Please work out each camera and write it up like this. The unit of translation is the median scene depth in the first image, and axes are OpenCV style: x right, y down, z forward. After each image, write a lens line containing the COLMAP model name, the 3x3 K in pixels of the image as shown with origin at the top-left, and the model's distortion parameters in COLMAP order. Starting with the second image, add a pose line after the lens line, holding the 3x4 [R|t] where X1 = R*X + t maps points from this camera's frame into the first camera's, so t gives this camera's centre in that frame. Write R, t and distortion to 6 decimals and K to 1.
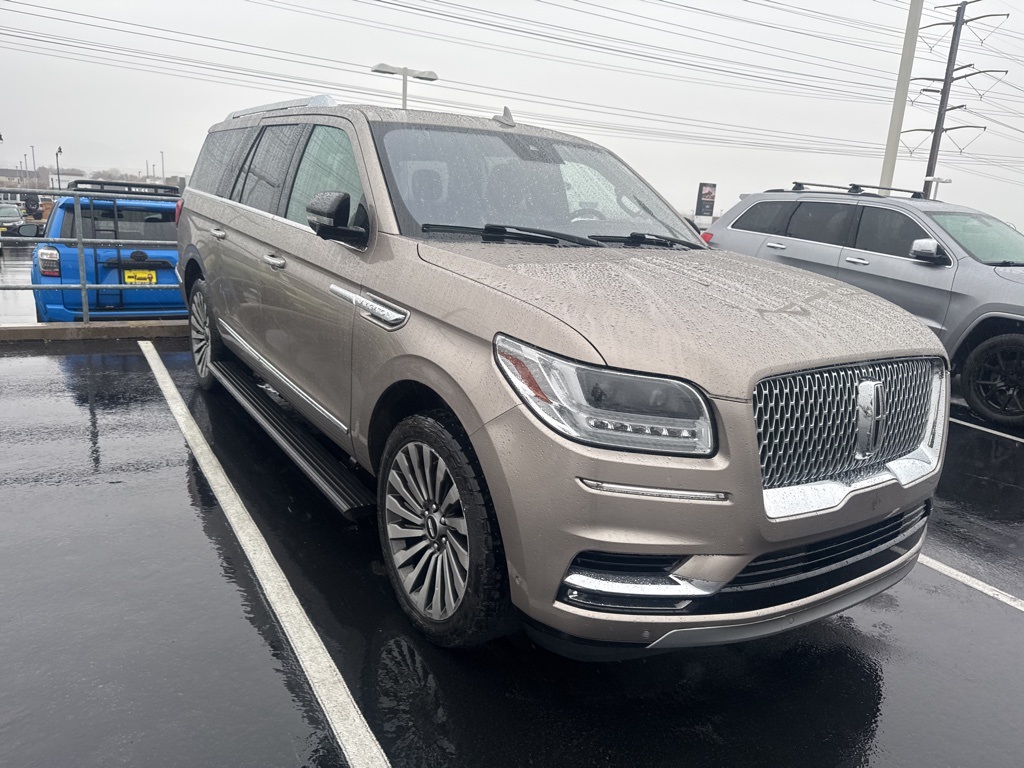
lens RADIAL K [[724.2, 0, 503.3], [0, 724.2, 380.3], [0, 0, 1]] dist [0.028831, -0.032230]
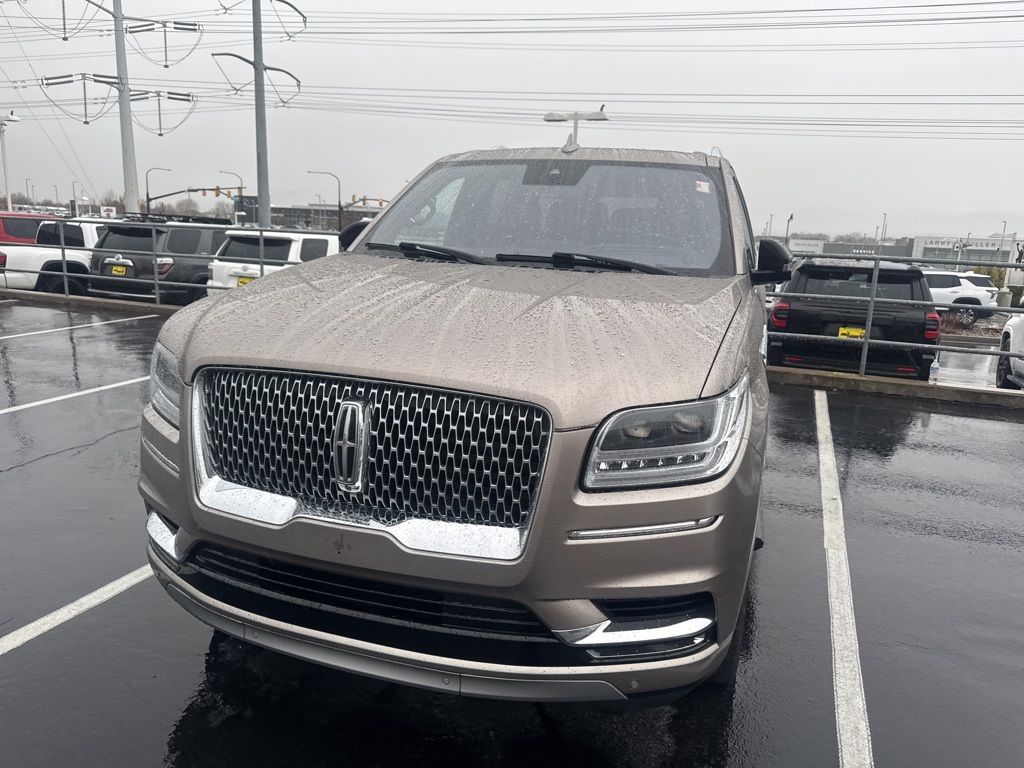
lens RADIAL K [[724.2, 0, 520.5], [0, 724.2, 381.1], [0, 0, 1]] dist [0.028831, -0.032230]
pose [[0.620941, 0.125870, -0.773685, 0.977894], [-0.187647, 0.982193, 0.009190, -0.051067], [0.761065, 0.139473, 0.633504, 0.463598]]
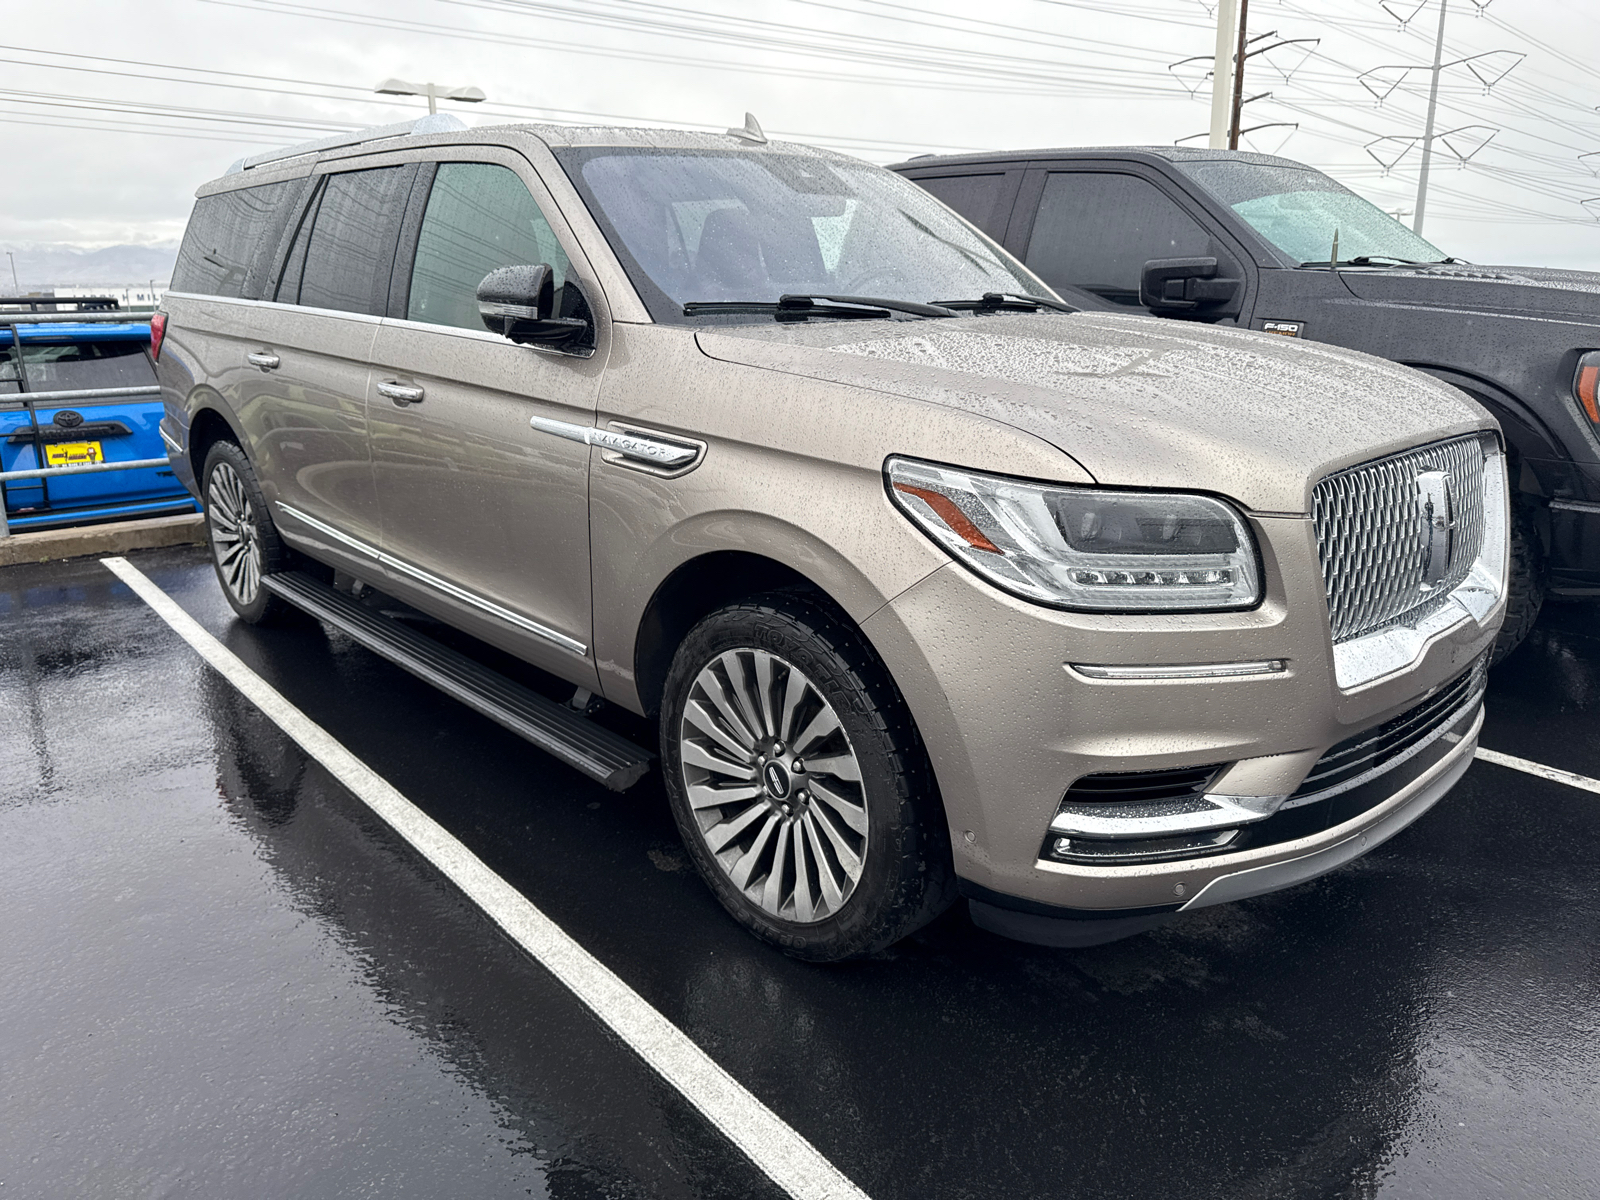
lens RADIAL K [[1131.6, 0, 770.5], [0, 1131.6, 582.3], [0, 0, 1]] dist [0.028831, -0.032230]
pose [[0.986397, -0.111848, 0.120463, -0.179472], [0.109850, 0.993679, 0.023121, 0.007629], [-0.122288, -0.009574, 0.992449, 0.024375]]
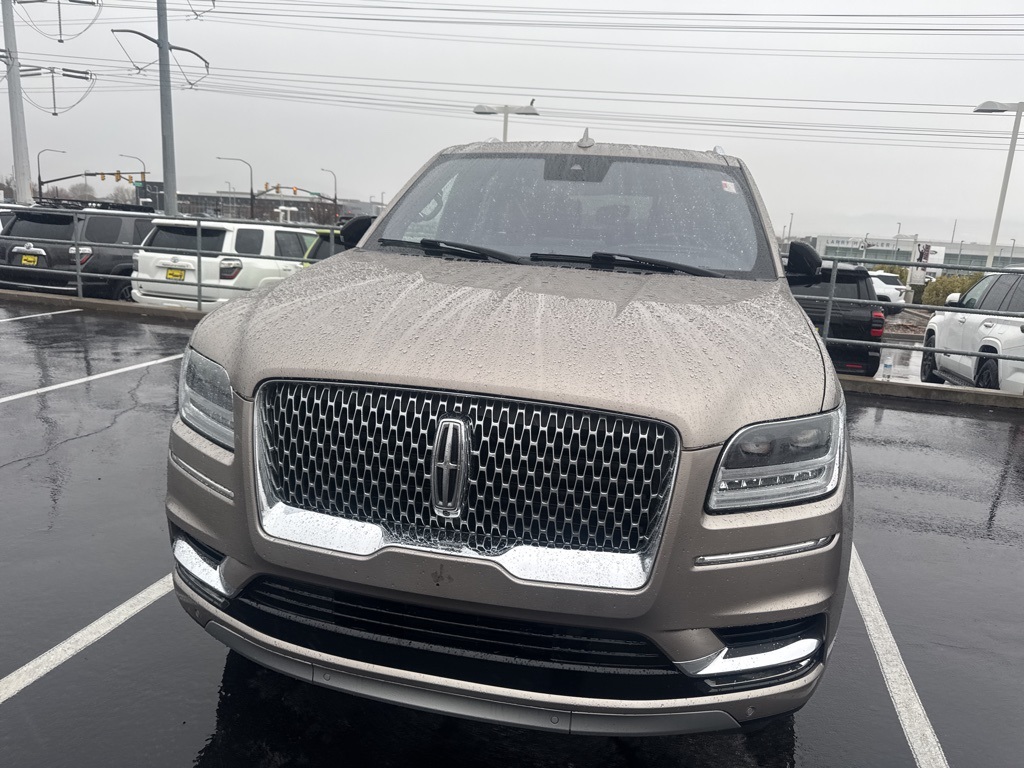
lens RADIAL K [[724.2, 0, 519.6], [0, 724.2, 383.3], [0, 0, 1]] dist [0.028831, -0.032230]
pose [[0.701830, 0.130753, -0.700241, 0.831359], [-0.182814, 0.983147, 0.000350, -0.037434], [0.688486, 0.127769, 0.713906, 0.377827]]
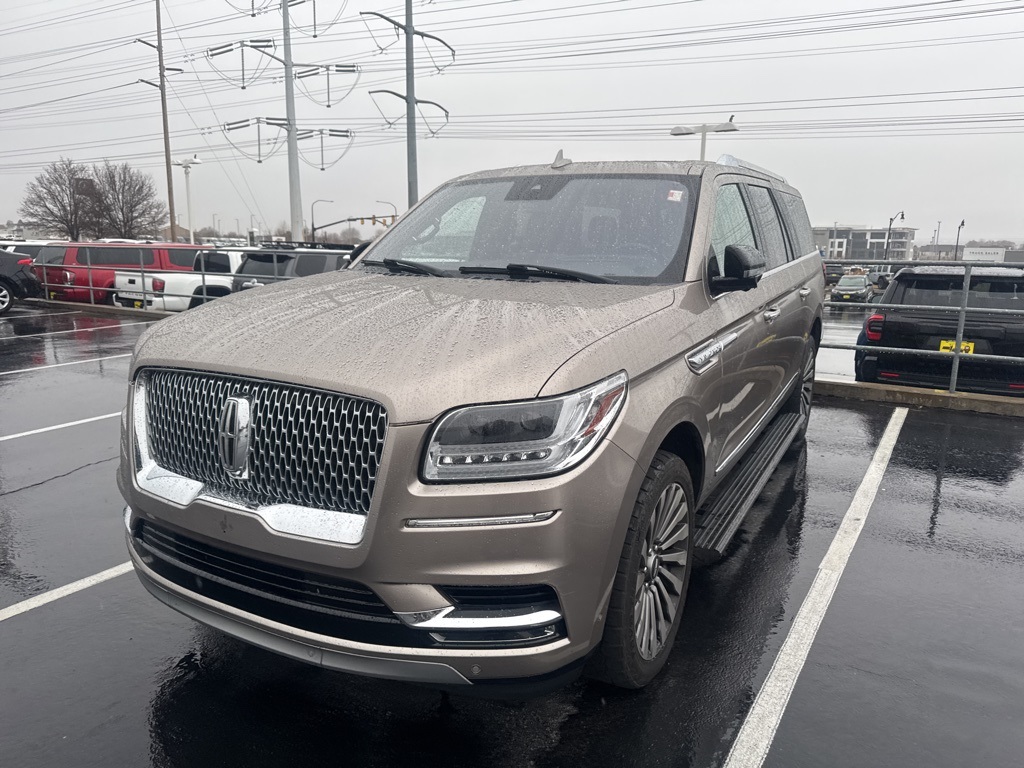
lens RADIAL K [[724.2, 0, 518.8], [0, 724.2, 381.2], [0, 0, 1]] dist [0.028831, -0.032230]
pose [[0.458243, 0.110353, -0.881950, 1.159873], [-0.193339, 0.980879, 0.022277, -0.086267], [0.867545, 0.160307, 0.470816, 0.659503]]
